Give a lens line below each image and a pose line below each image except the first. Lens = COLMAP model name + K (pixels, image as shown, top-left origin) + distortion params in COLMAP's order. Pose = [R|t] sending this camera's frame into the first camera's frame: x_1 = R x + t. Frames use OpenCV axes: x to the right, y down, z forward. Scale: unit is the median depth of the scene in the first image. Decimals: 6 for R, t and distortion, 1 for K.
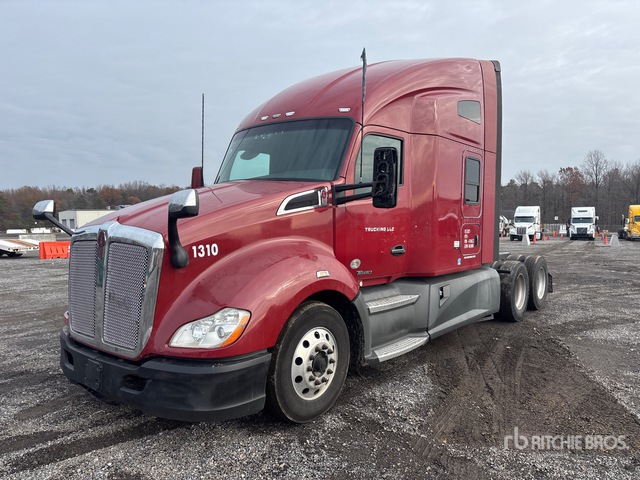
lens RADIAL K [[511.3, 0, 320.5], [0, 511.3, 240.2], [0, 0, 1]] dist [0.083692, -0.016022]
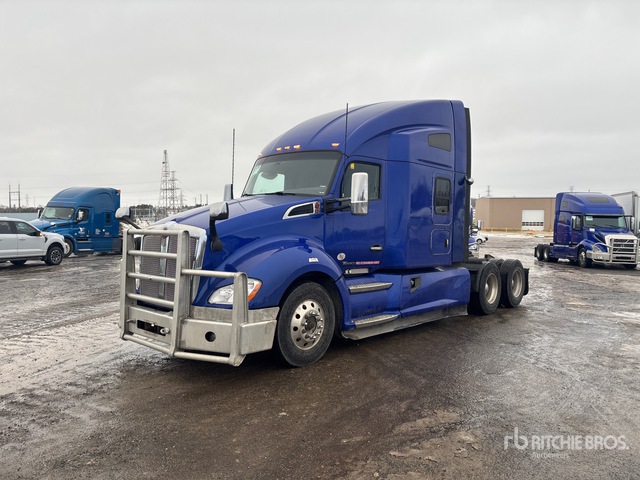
lens RADIAL K [[511.3, 0, 317.8], [0, 511.3, 236.1], [0, 0, 1]] dist [0.083692, -0.016022]
pose [[0.998045, 0.020556, -0.059021, 0.085494], [-0.021975, 0.999482, -0.023499, 0.025662], [0.058508, 0.024750, 0.997980, -0.373325]]
